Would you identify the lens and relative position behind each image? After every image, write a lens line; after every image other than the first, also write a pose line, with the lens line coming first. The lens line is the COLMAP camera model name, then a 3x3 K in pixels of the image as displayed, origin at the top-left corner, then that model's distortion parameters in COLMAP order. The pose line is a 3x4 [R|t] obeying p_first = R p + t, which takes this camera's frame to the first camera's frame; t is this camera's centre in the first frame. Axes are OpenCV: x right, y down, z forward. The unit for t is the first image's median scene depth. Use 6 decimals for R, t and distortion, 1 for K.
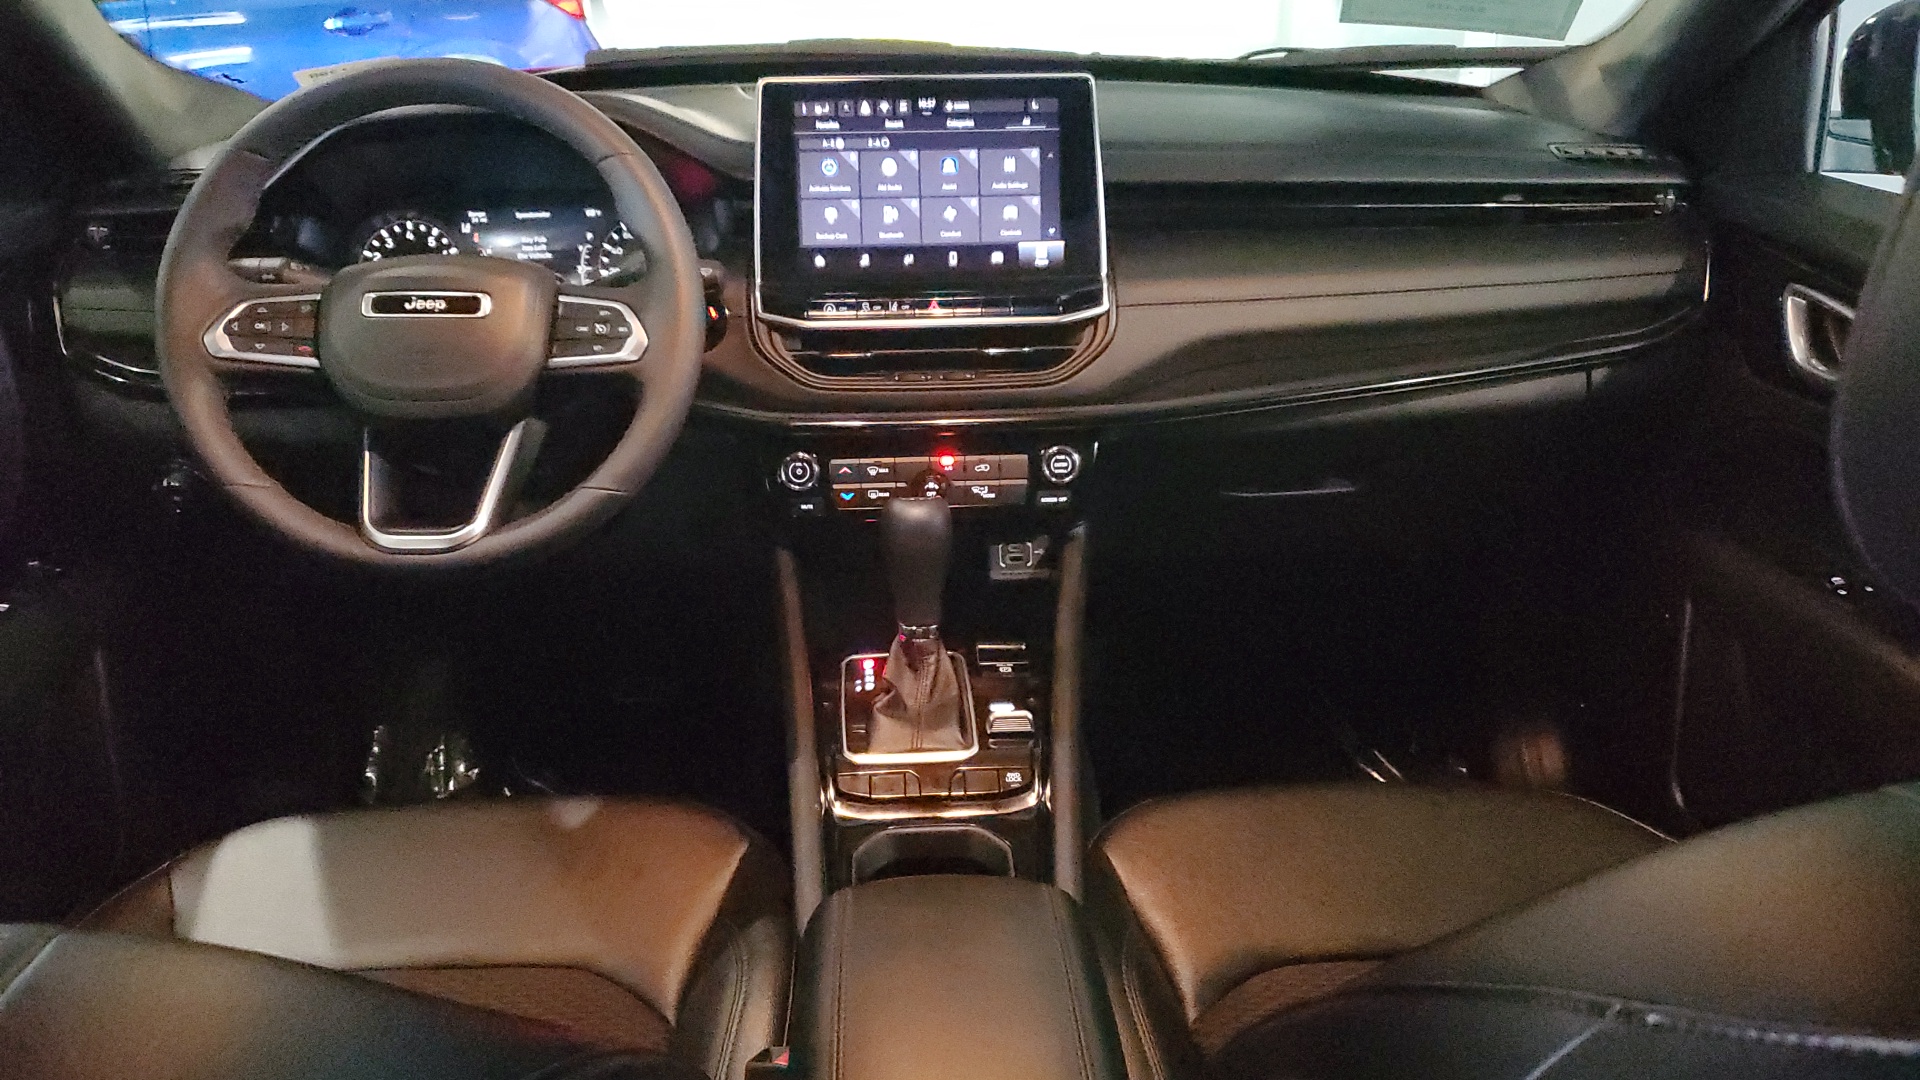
lens RADIAL K [[1453.2, 0, 954.6], [0, 1453.2, 639.7], [0, 0, 1]] dist [0.109442, -0.302386]
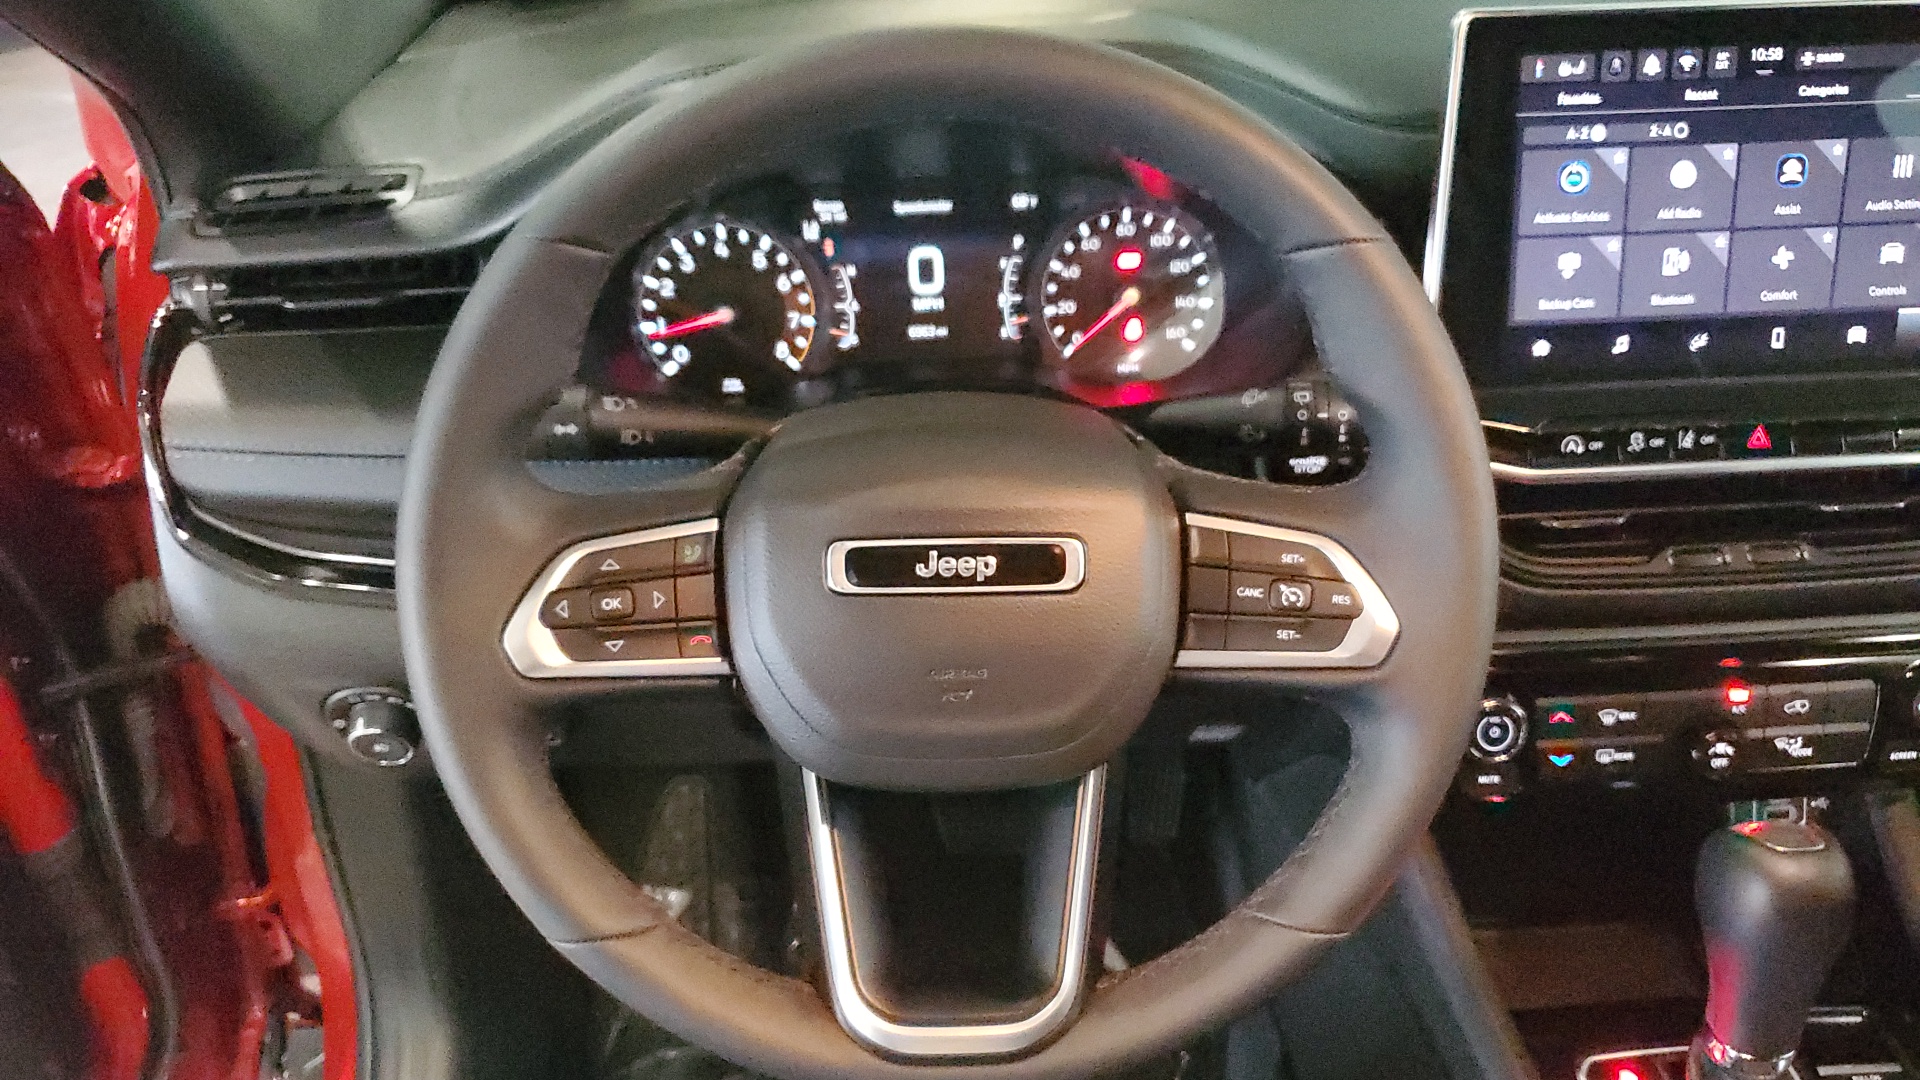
lens RADIAL K [[1492.1, 0, 954.9], [0, 1492.1, 578.0], [0, 0, 1]] dist [0.003710, -0.003188]
pose [[0.999963, -0.007471, -0.004190, -0.309120], [0.007955, 0.991345, 0.131043, -0.249153], [0.003175, -0.131071, 0.991368, 0.436307]]
